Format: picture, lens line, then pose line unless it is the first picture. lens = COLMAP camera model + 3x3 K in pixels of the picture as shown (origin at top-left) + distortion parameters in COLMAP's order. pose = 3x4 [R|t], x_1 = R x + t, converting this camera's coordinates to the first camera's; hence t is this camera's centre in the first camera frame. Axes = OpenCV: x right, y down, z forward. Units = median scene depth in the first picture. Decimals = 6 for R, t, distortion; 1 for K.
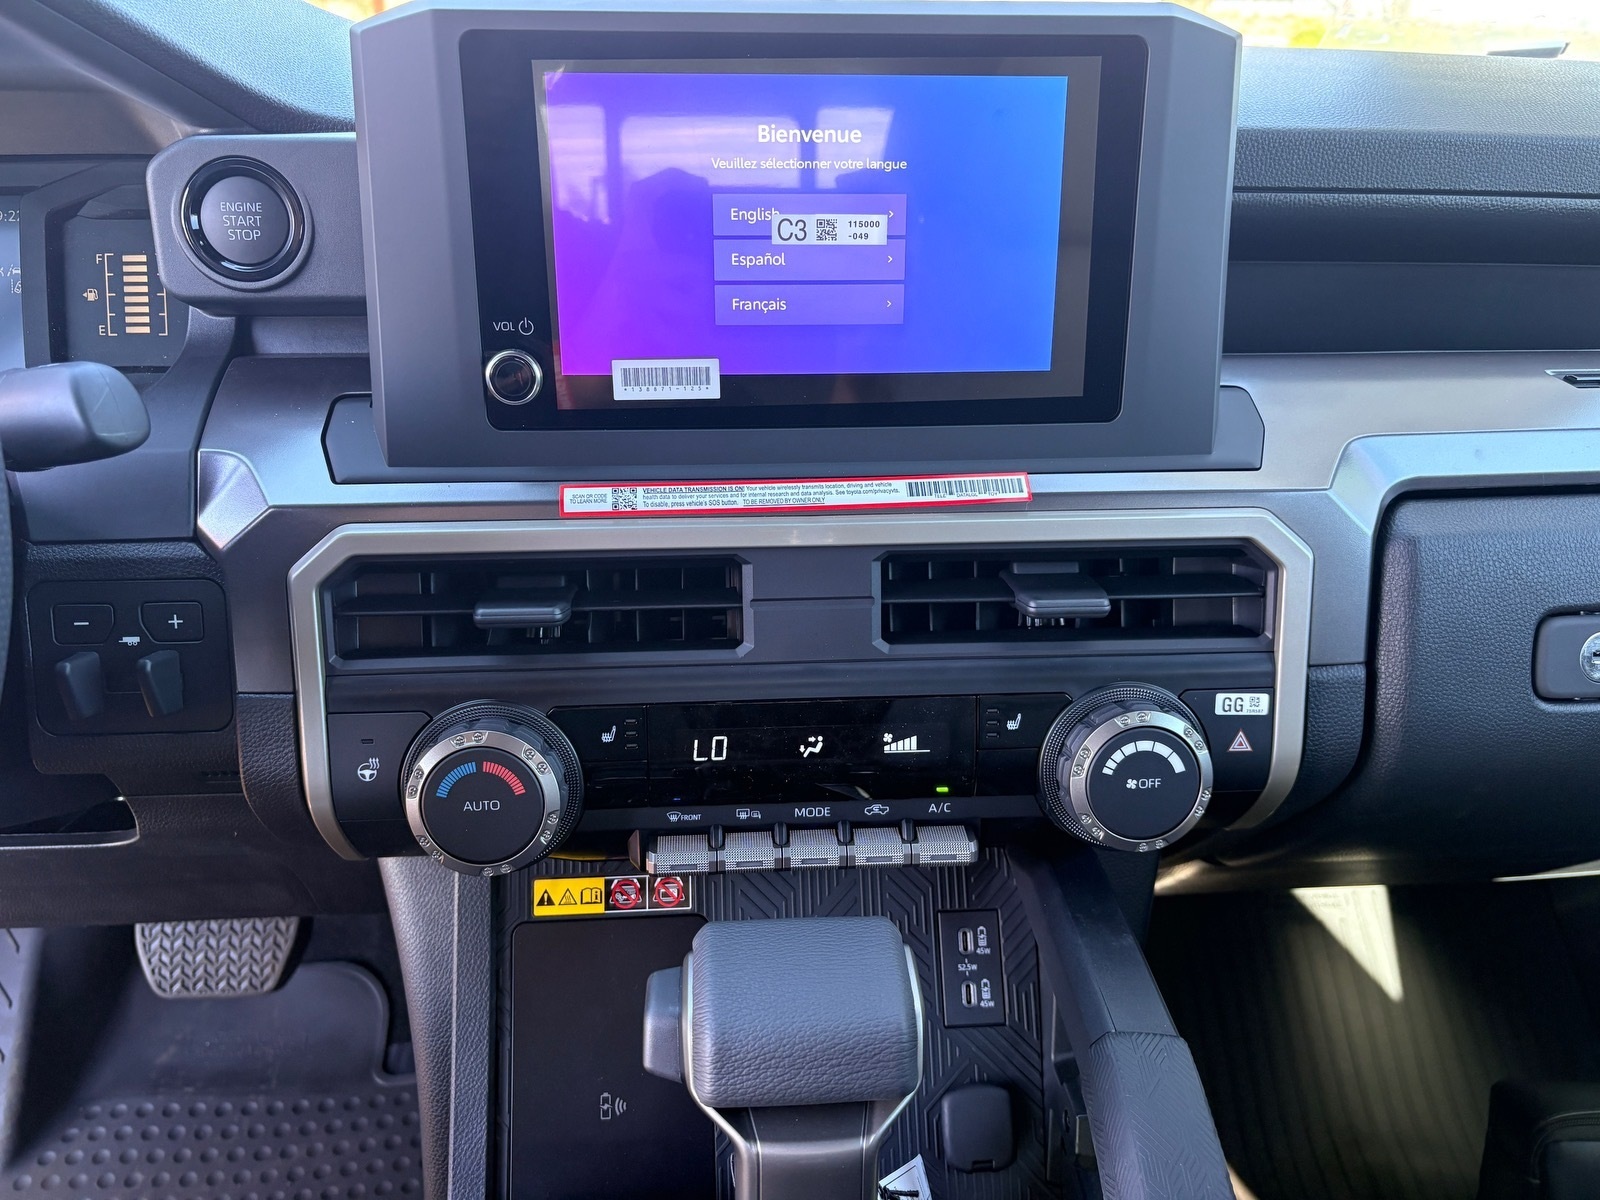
lens RADIAL K [[1222.7, 0, 799.1], [0, 1222.7, 607.5], [0, 0, 1]] dist [0.033813, -0.047377]
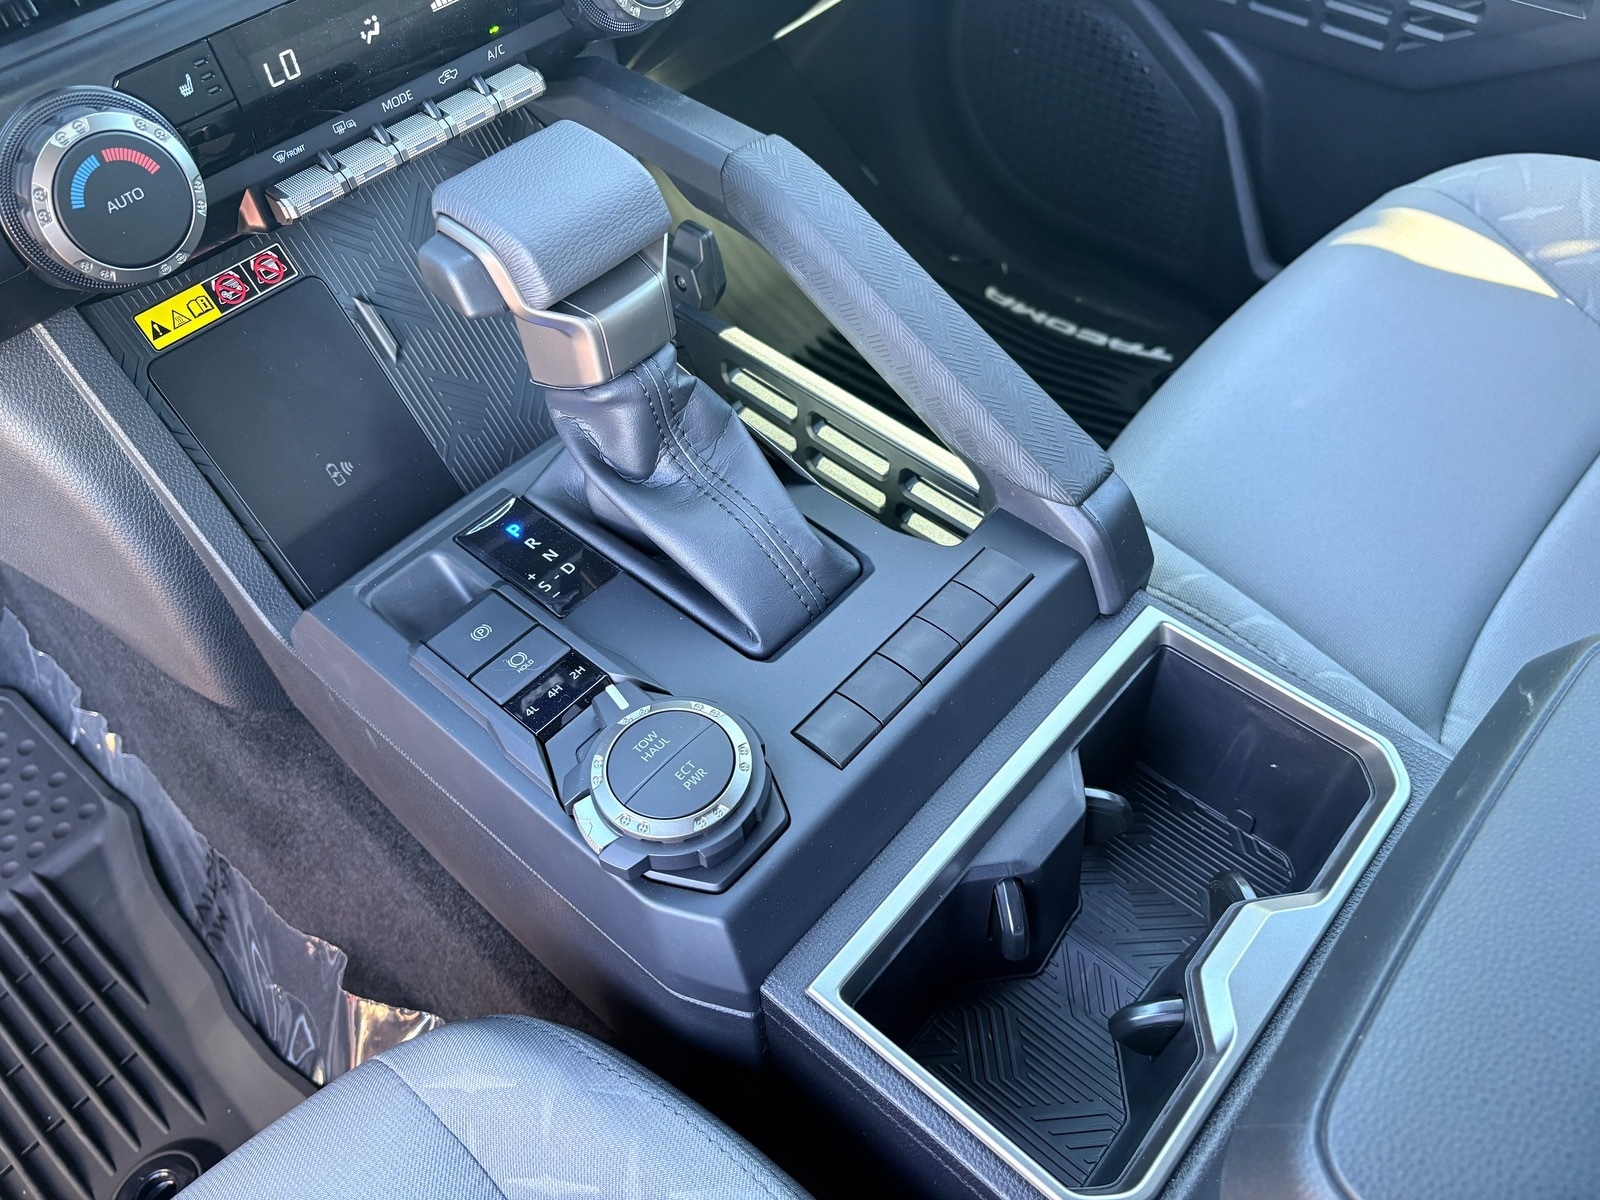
lens RADIAL K [[1222.7, 0, 800.1], [0, 1222.7, 589.9], [0, 0, 1]] dist [0.033813, -0.047377]
pose [[0.714748, -0.551994, 0.429462, -0.420164], [0.306079, 0.799014, 0.517583, 0.067070], [-0.628849, -0.238492, 0.740048, -0.065510]]
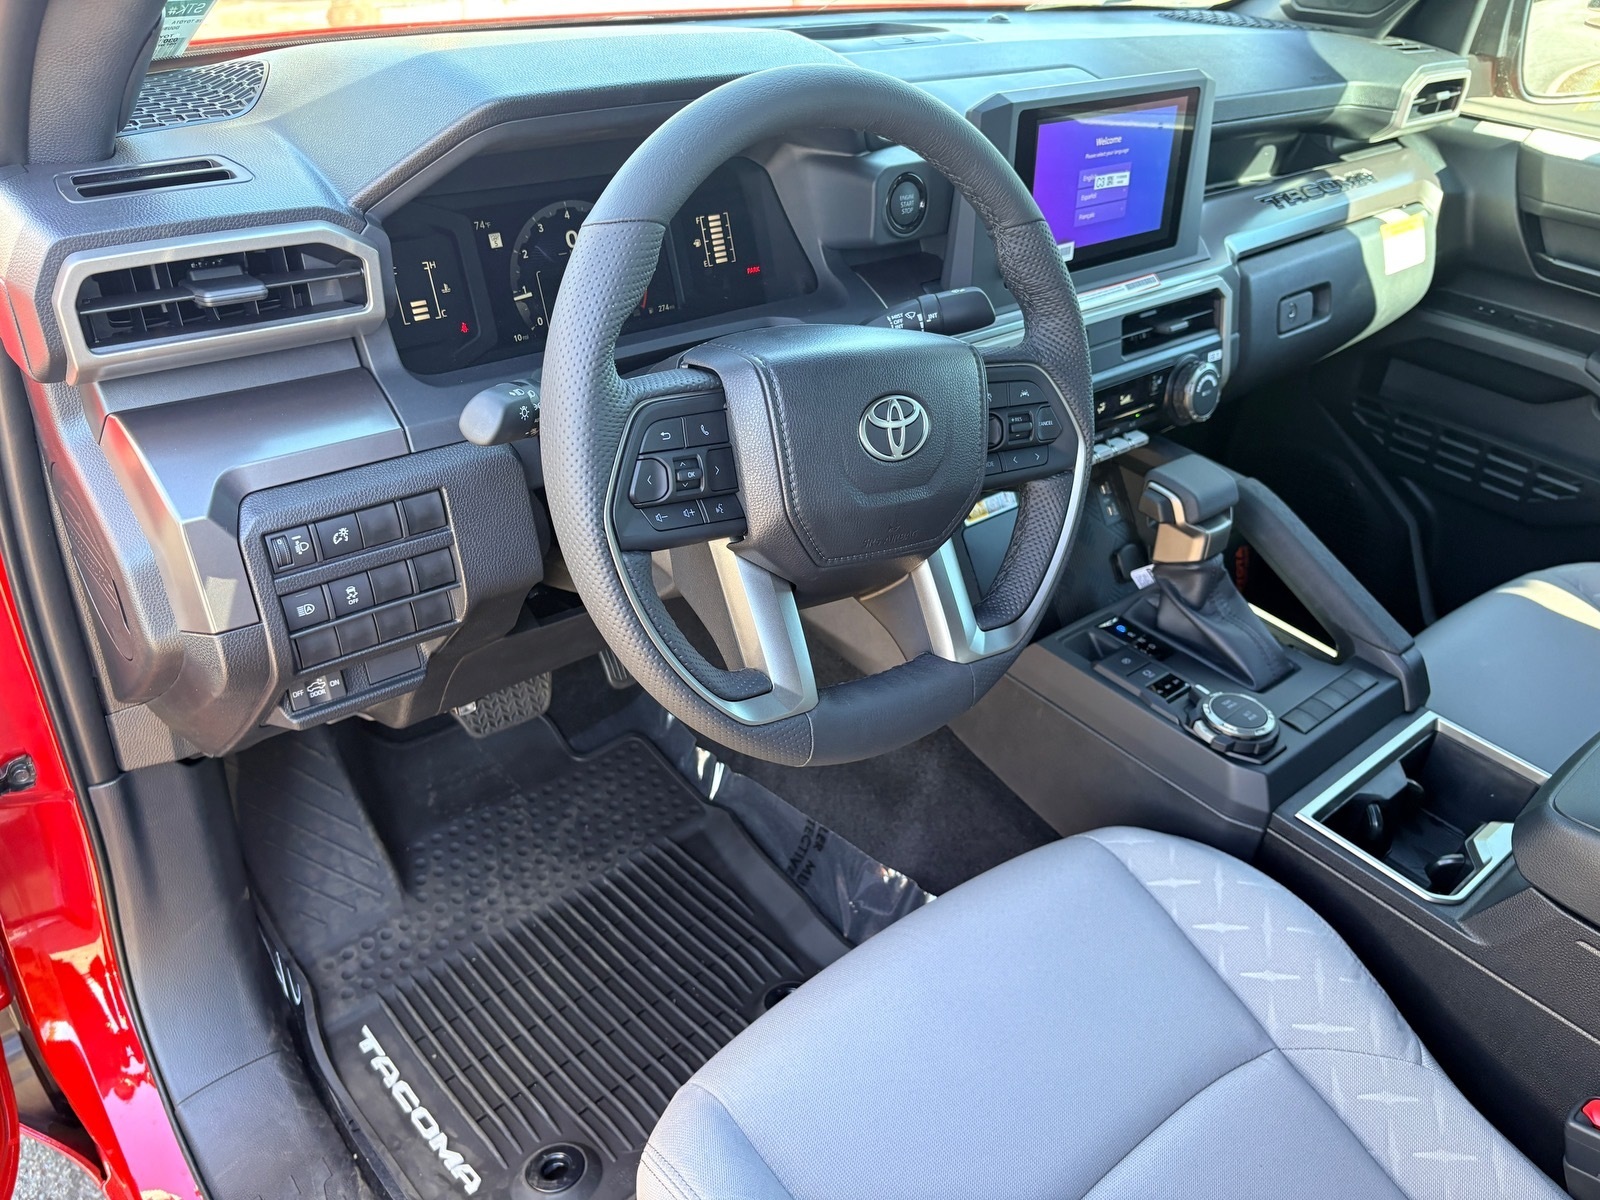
lens RADIAL K [[1222.7, 0, 802.8], [0, 1222.7, 602.2], [0, 0, 1]] dist [0.033813, -0.047377]
pose [[0.805441, -0.283794, 0.520313, -1.759450], [0.172987, 0.952246, 0.251601, -0.217600], [-0.566869, -0.112642, 0.816071, -0.616680]]
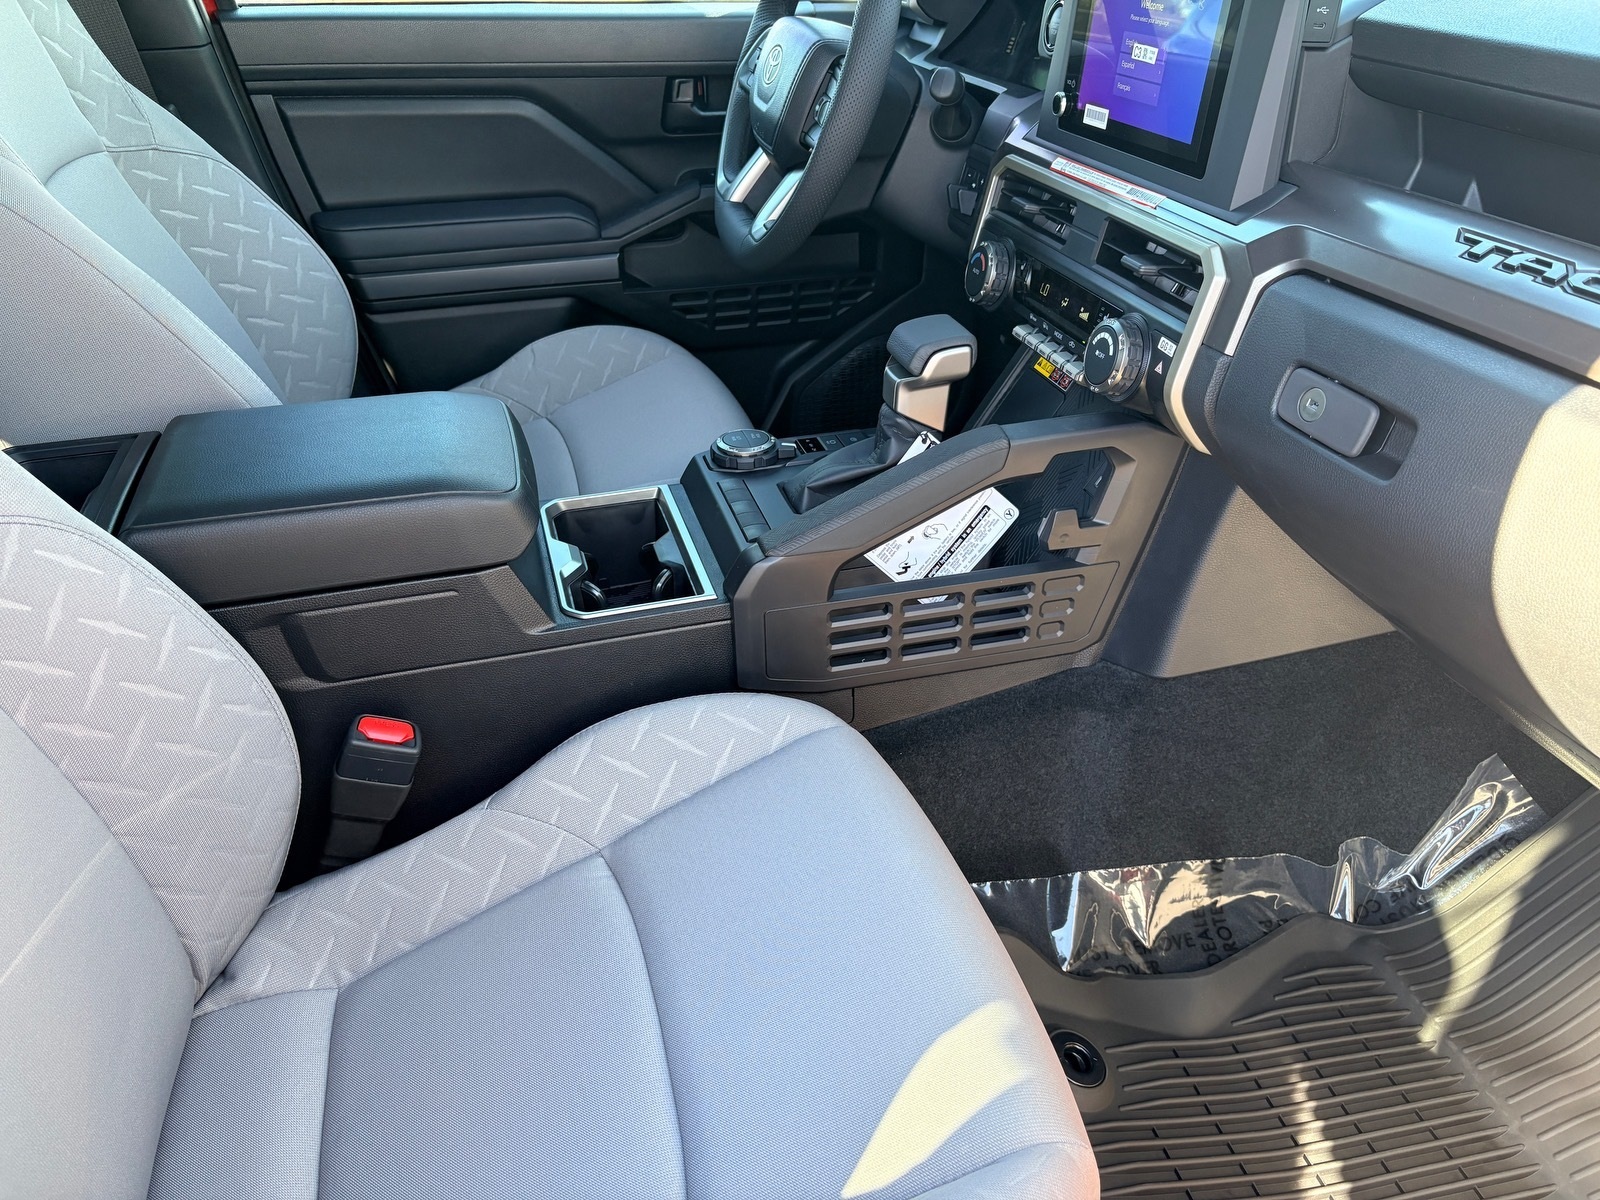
lens RADIAL K [[1222.7, 0, 804.1], [0, 1222.7, 609.0], [0, 0, 1]] dist [0.033813, -0.047377]
pose [[0.191014, 0.488928, -0.851154, 2.021139], [-0.366432, 0.839952, 0.400259, -0.128353], [0.910627, 0.235435, 0.339601, -0.022218]]
